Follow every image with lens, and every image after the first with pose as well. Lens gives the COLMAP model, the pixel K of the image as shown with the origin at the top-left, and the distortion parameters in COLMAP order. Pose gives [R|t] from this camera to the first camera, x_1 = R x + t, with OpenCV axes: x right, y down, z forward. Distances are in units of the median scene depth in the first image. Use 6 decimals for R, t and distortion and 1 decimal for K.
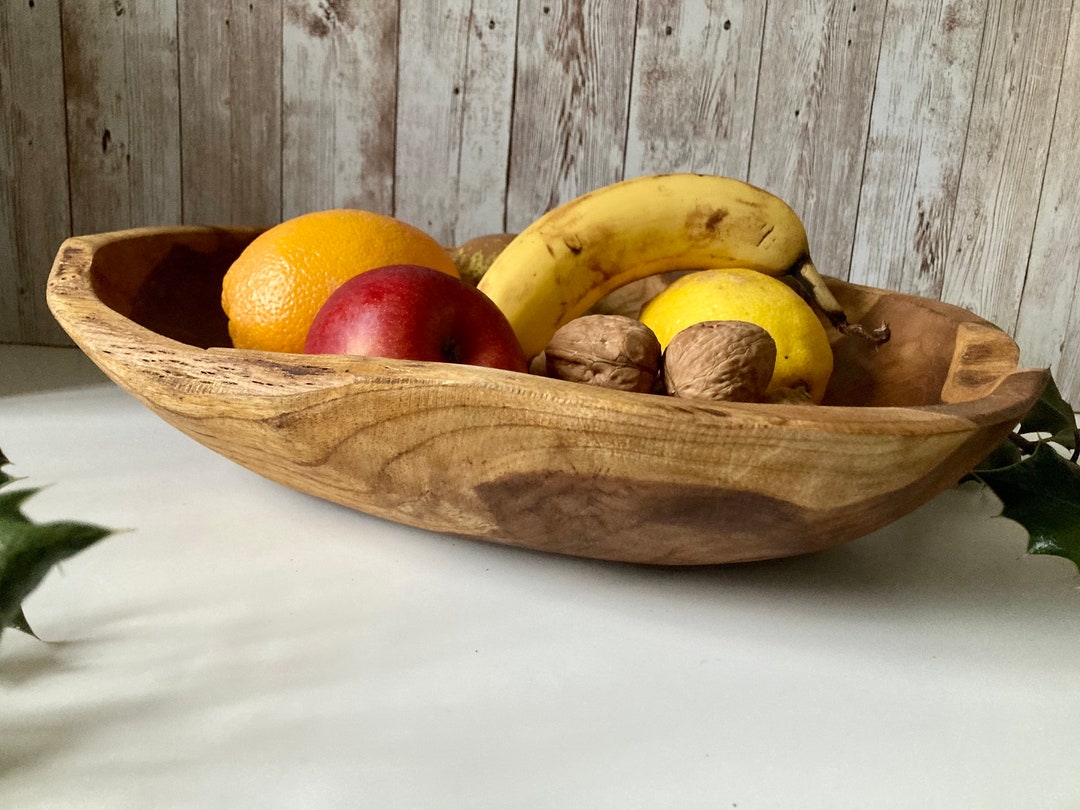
lens RADIAL K [[904.7, 0, 540.0], [0, 904.7, 405.0], [0, 0, 1]] dist [-0.056946, 0.129598]
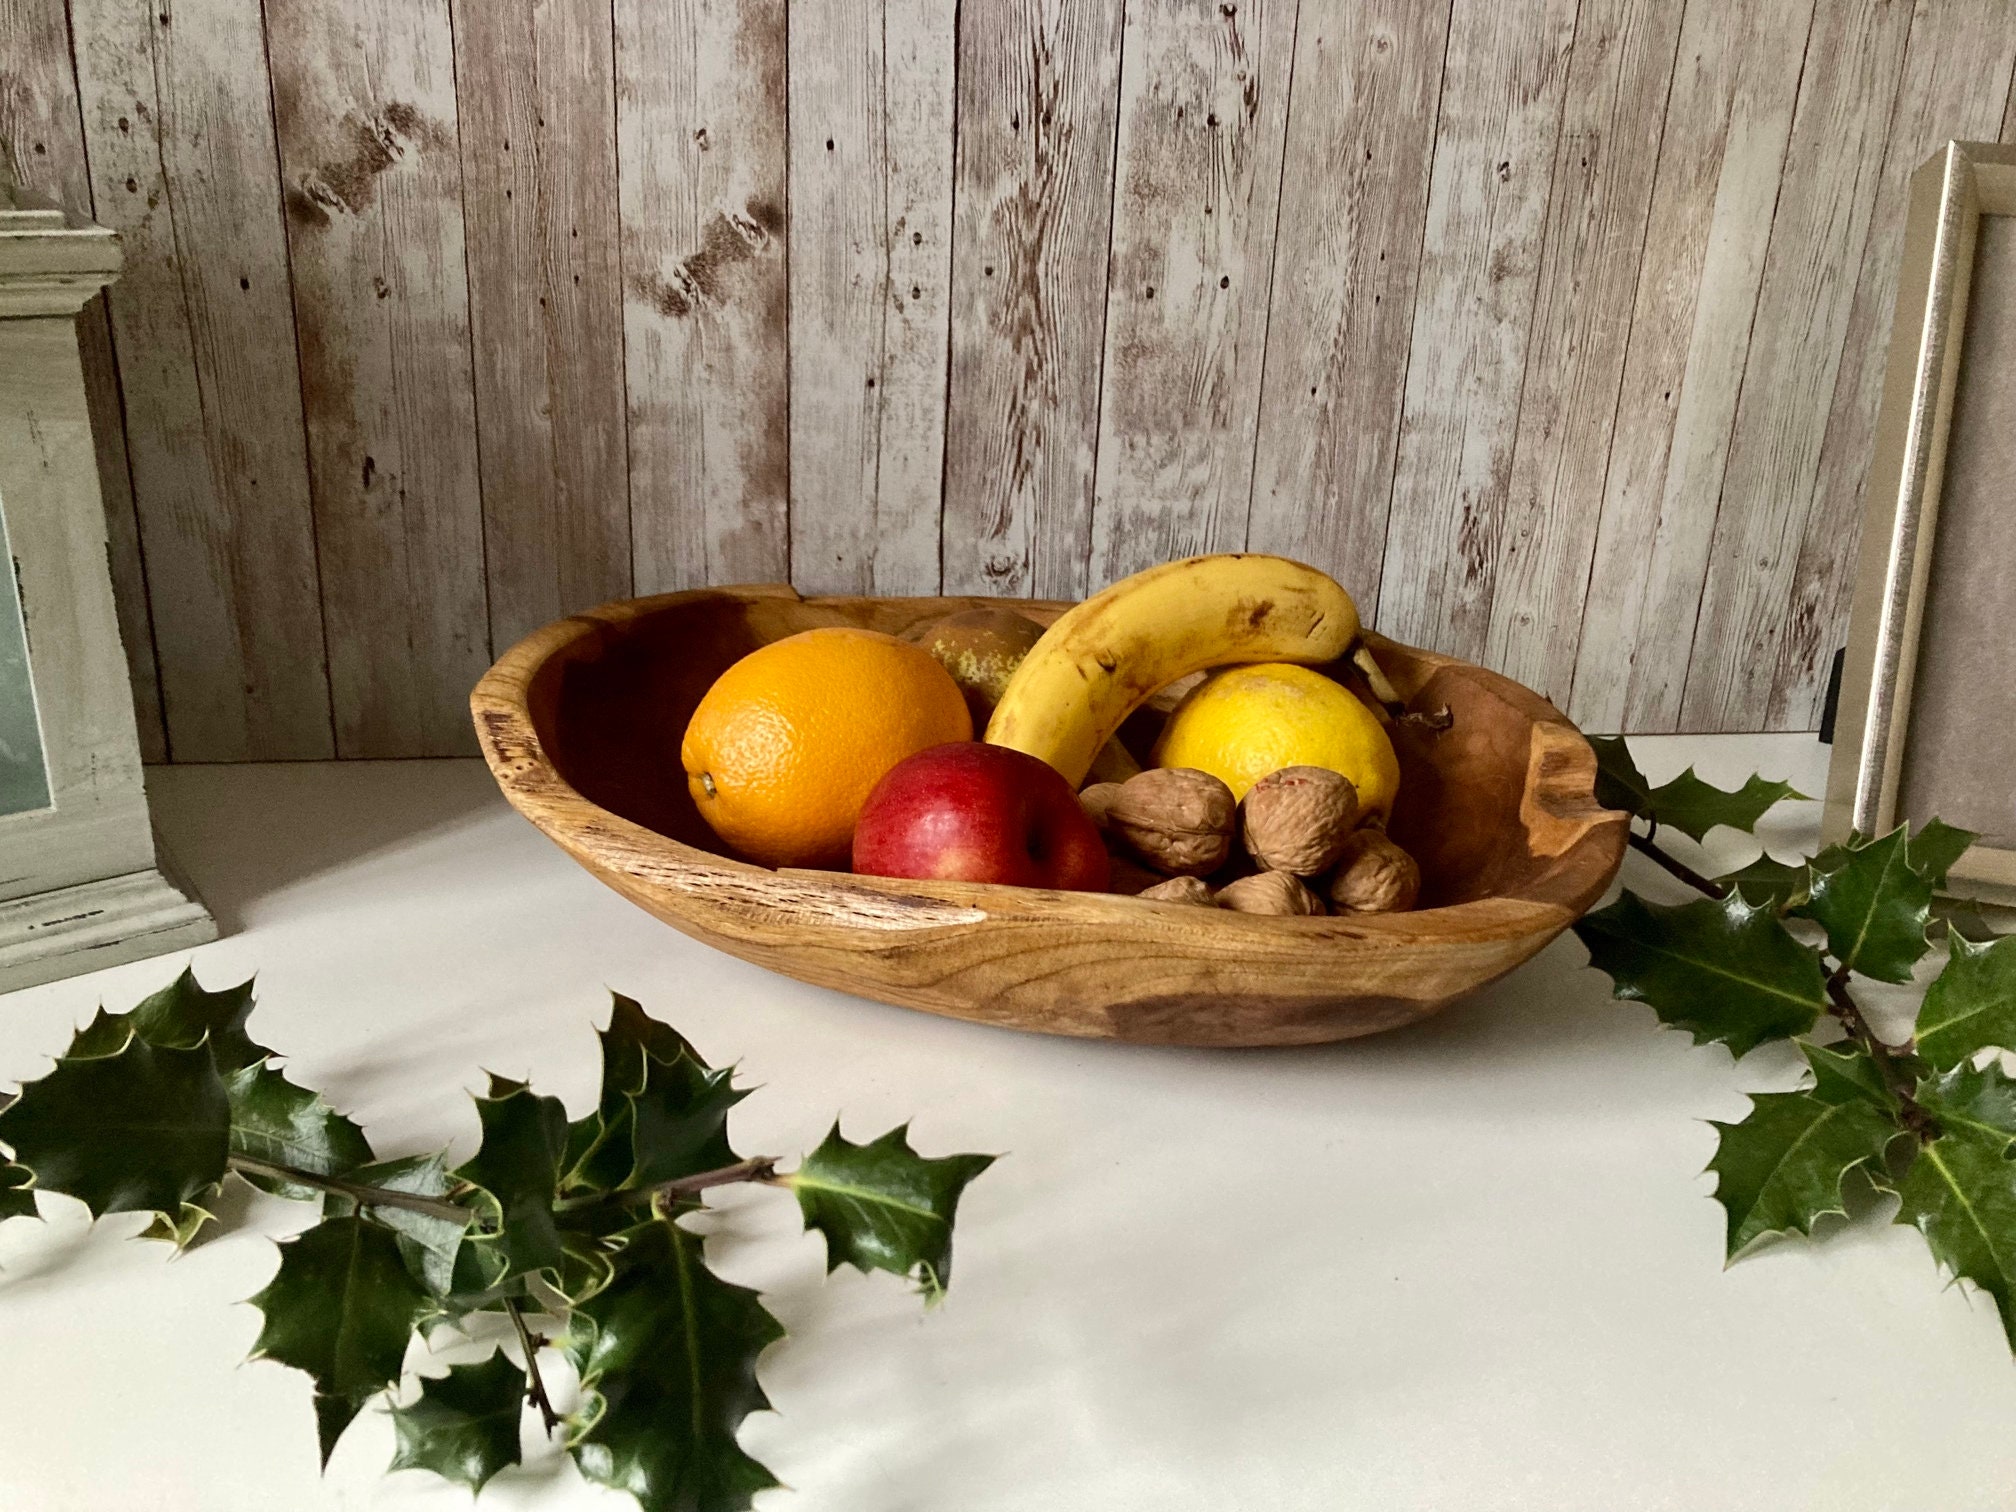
lens RADIAL K [[1656.4, 0, 1008.0], [0, 1656.4, 756.0], [0, 0, 1]] dist [0.108159, -0.277964]
pose [[0.981442, -0.085137, 0.171823, -0.241581], [0.061835, 0.988683, 0.136685, -0.226478], [-0.181516, -0.123524, 0.975599, -0.381484]]
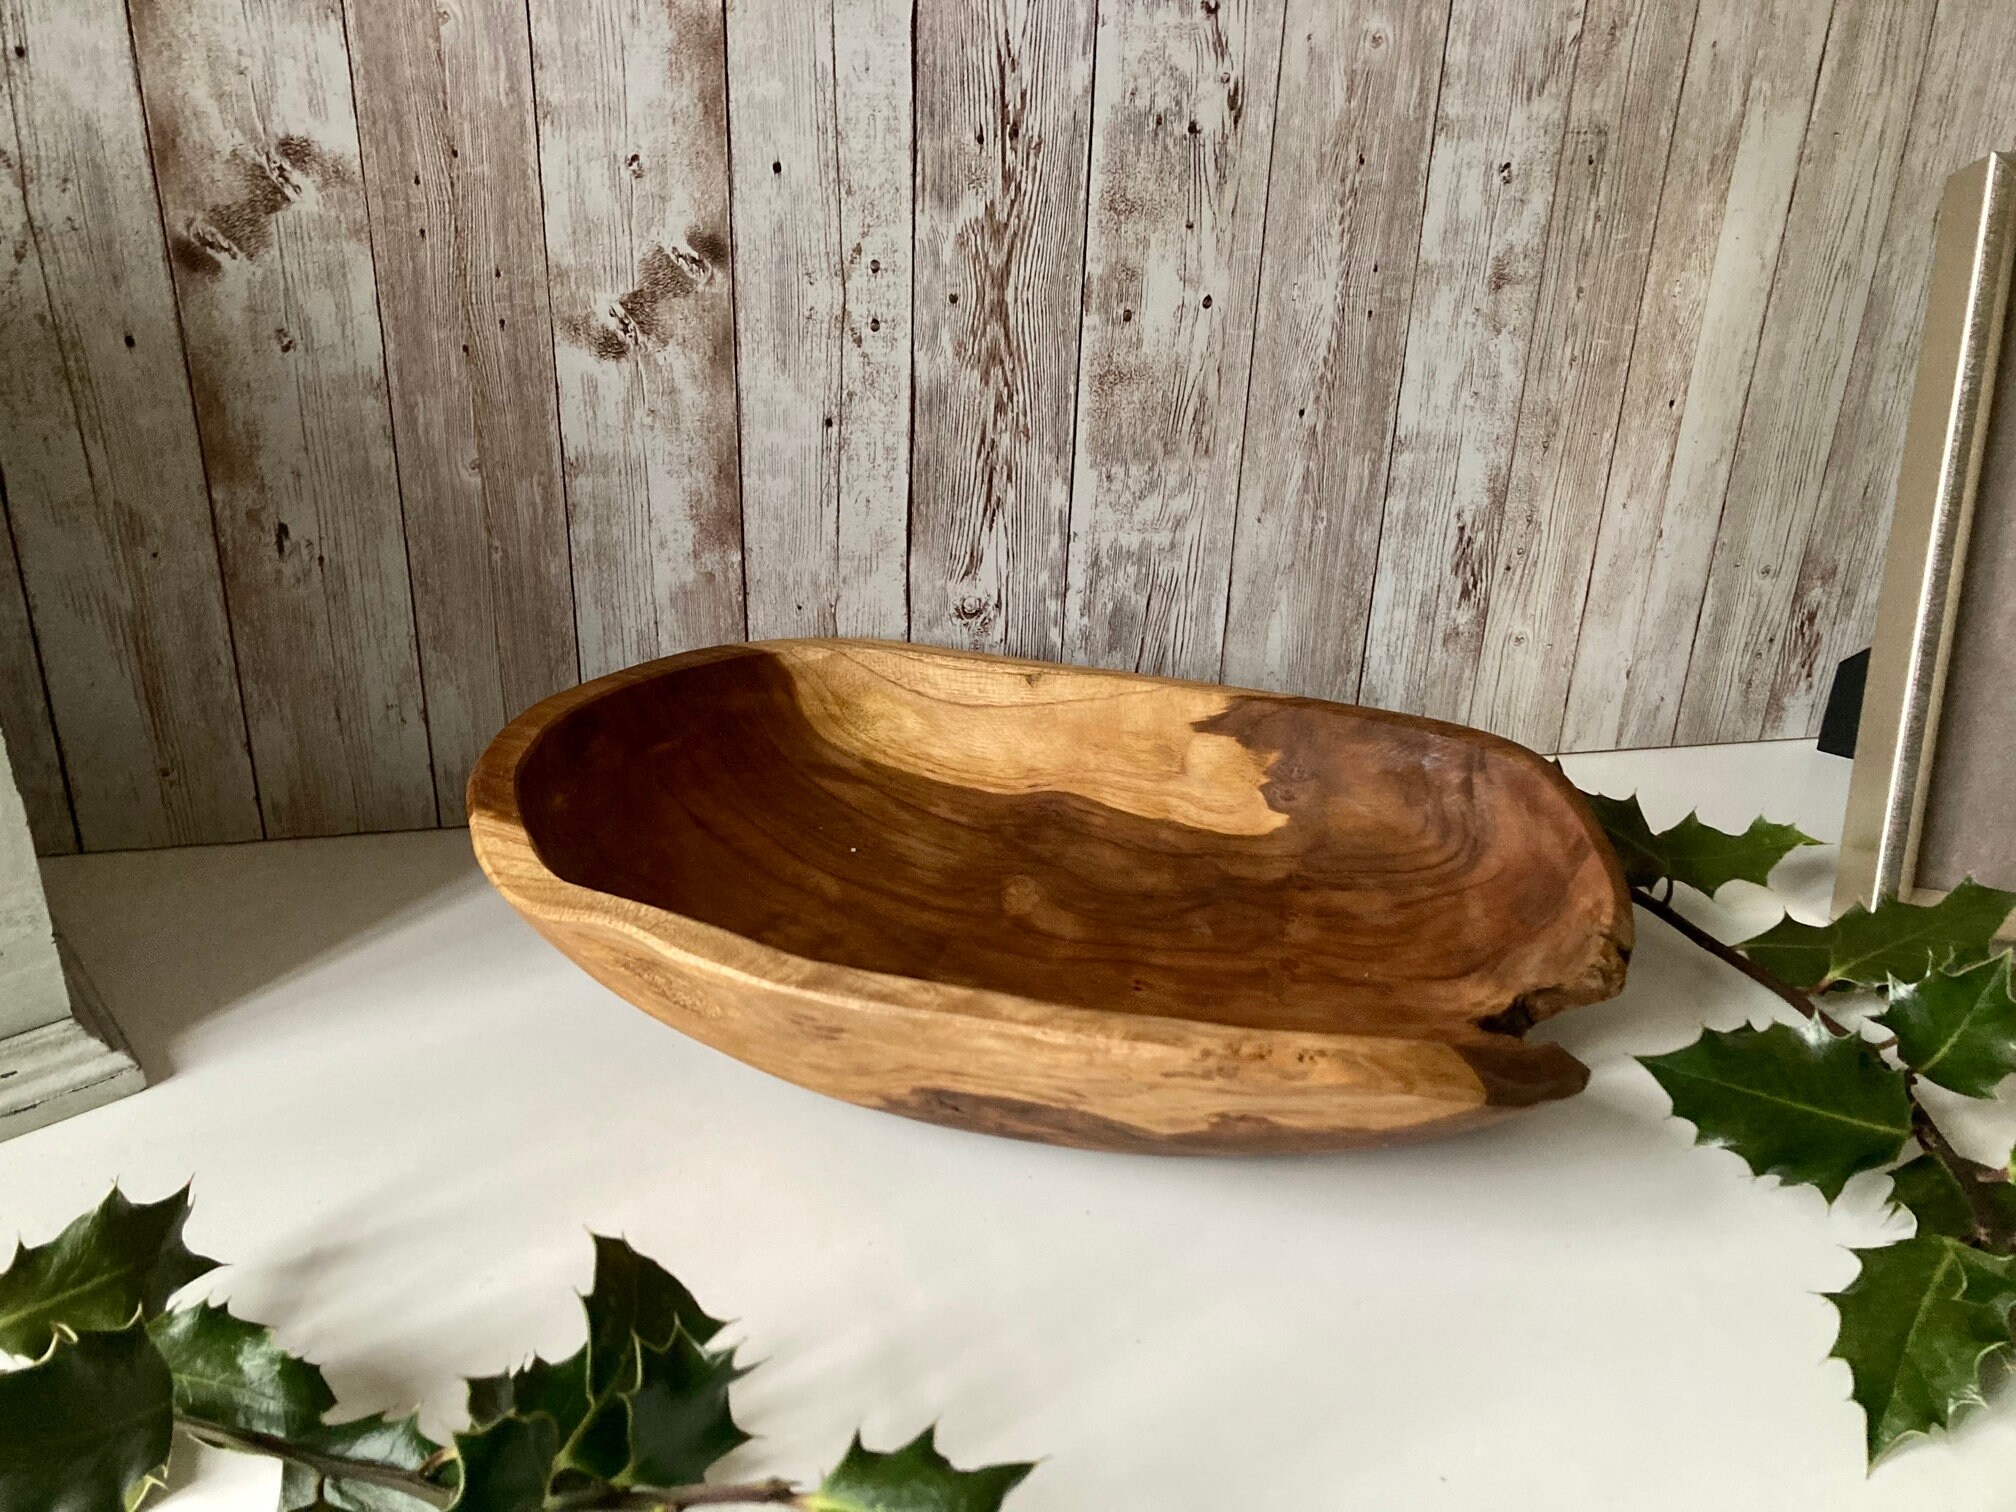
lens RADIAL K [[1637.0, 0, 994.2], [0, 1637.0, 753.9], [0, 0, 1]] dist [0.098022, -0.218553]
pose [[0.972642, -0.124602, 0.196067, -0.244415], [0.081628, 0.973480, 0.213716, -0.359719], [-0.217497, -0.191864, 0.957018, -0.258122]]
